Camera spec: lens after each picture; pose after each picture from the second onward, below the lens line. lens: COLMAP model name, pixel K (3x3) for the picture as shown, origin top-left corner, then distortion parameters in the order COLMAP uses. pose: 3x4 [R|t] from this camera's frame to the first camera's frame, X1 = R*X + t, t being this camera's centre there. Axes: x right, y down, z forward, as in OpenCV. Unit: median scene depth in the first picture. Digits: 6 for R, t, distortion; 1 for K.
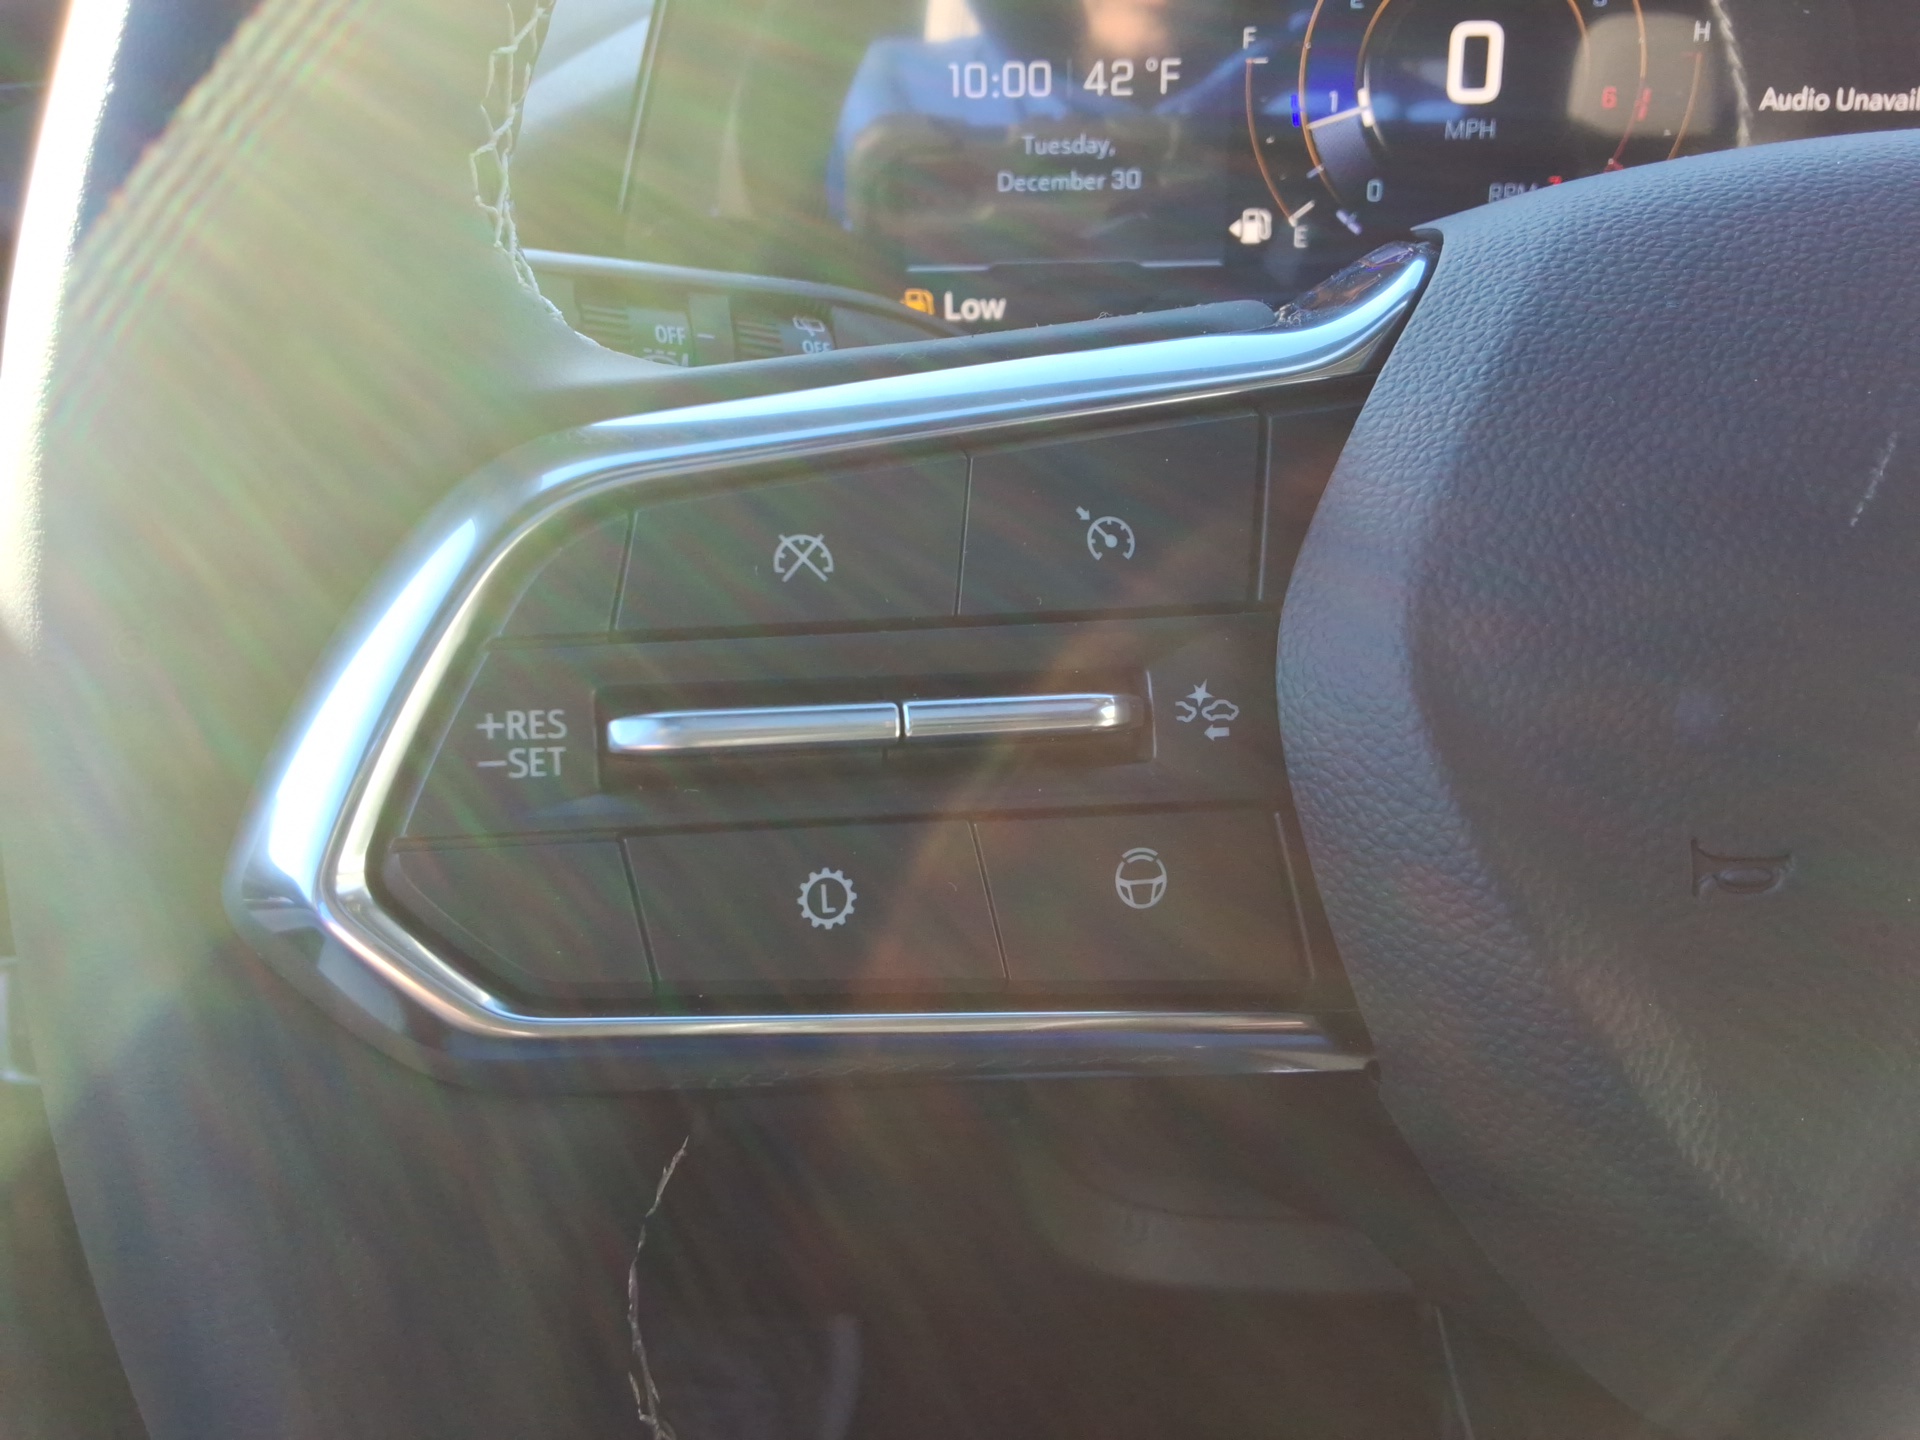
lens RADIAL K [[1545.0, 0, 965.8], [0, 1545.0, 708.8], [0, 0, 1]] dist [0.093291, -0.146370]
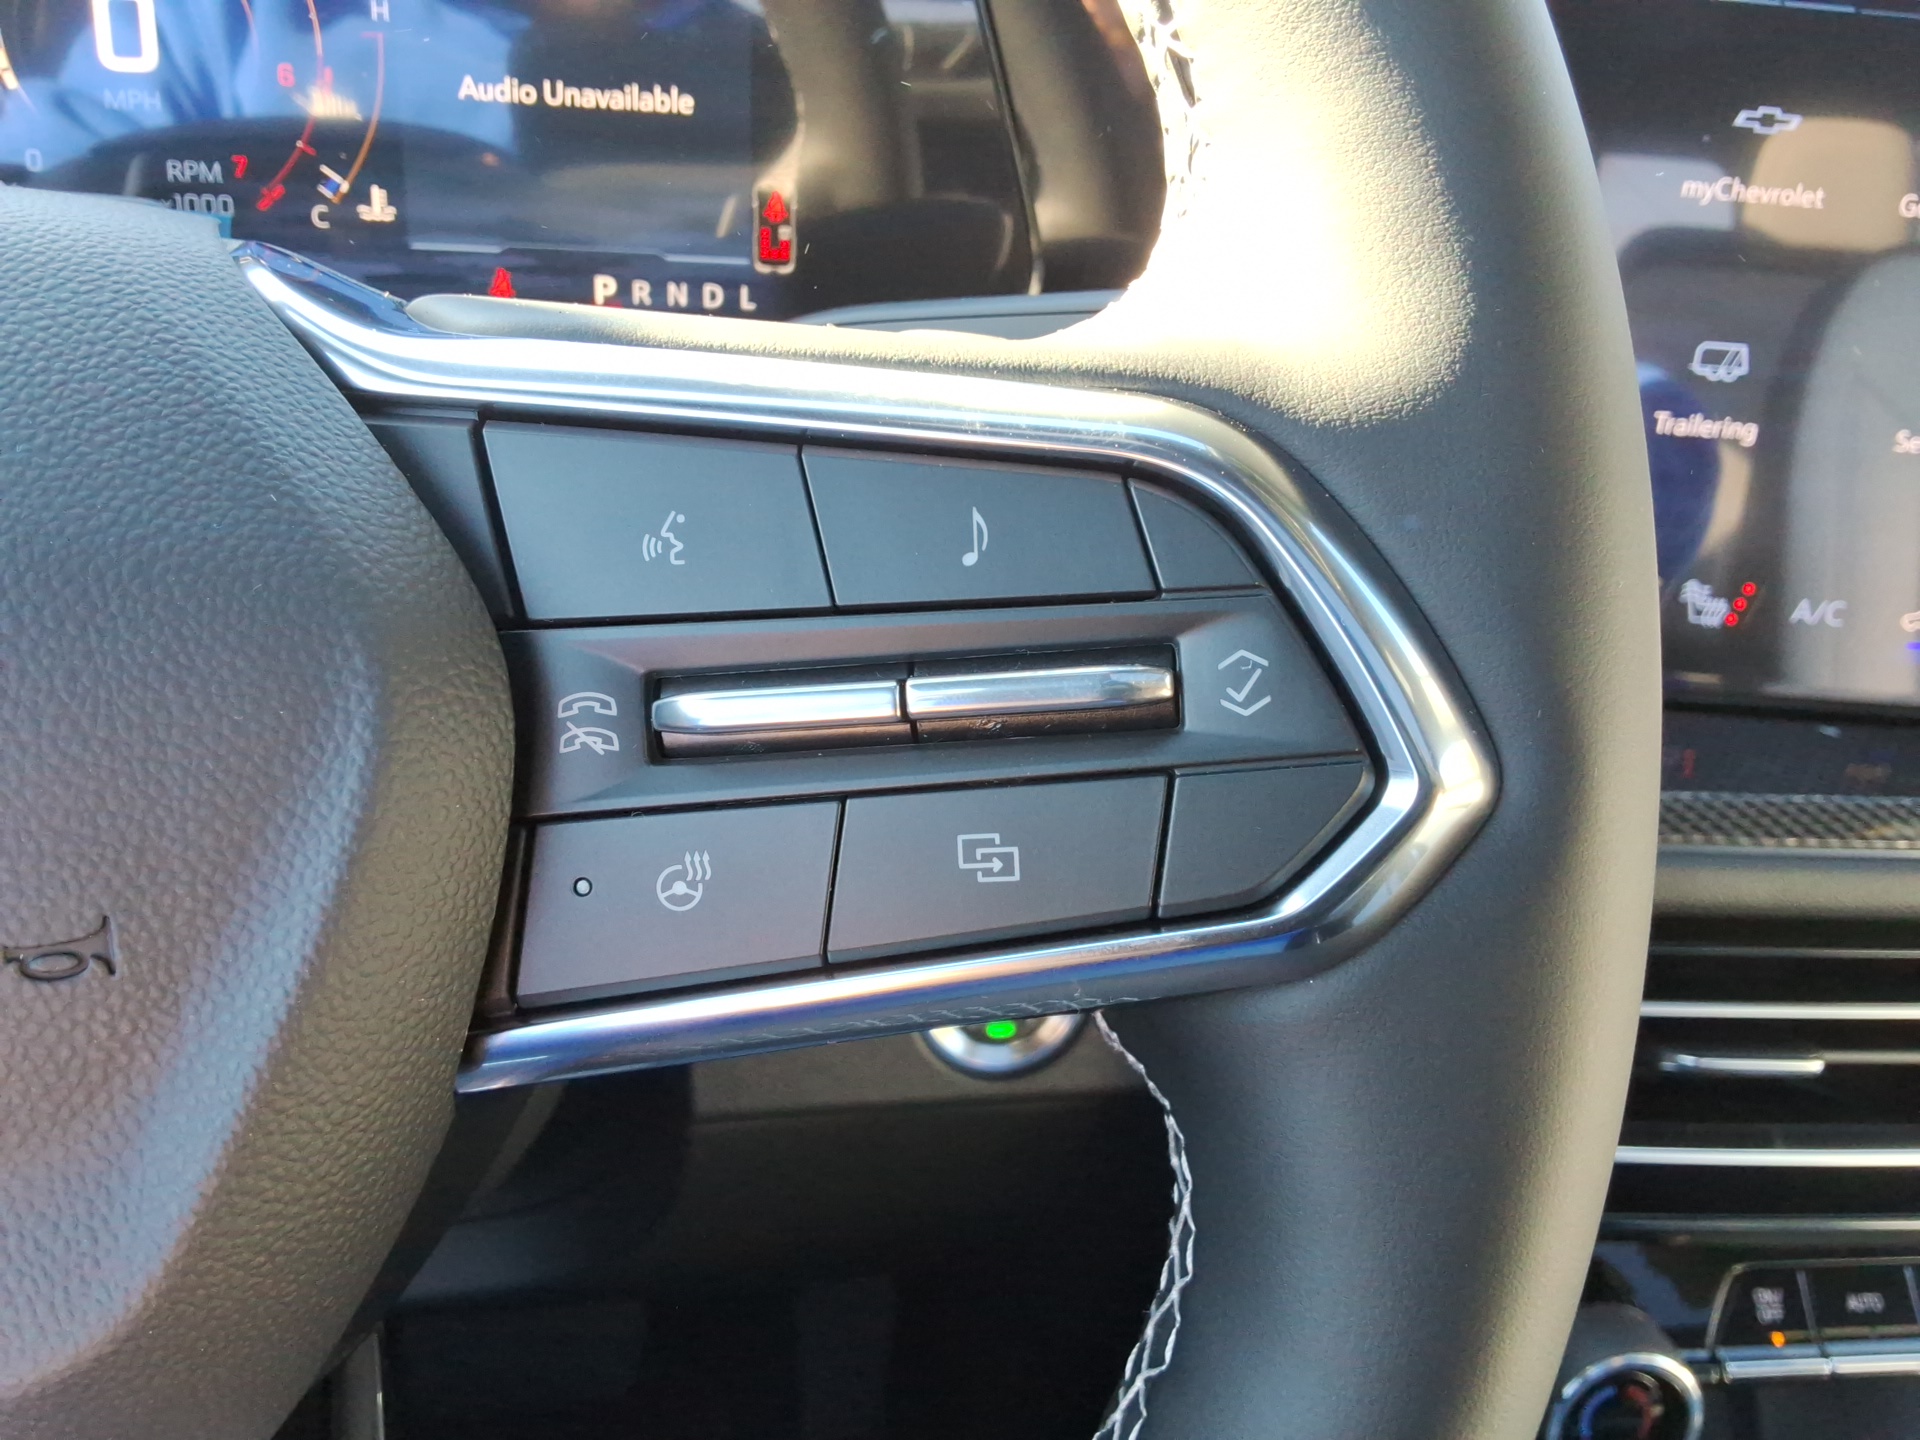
lens RADIAL K [[1562.9, 0, 994.6], [0, 1562.9, 700.5], [0, 0, 1]] dist [0.108809, -0.176085]
pose [[0.976937, 0.002853, 0.213507, 0.621554], [-0.011916, 0.999081, 0.041173, -0.060390], [-0.213193, -0.042768, 0.976074, -0.026842]]
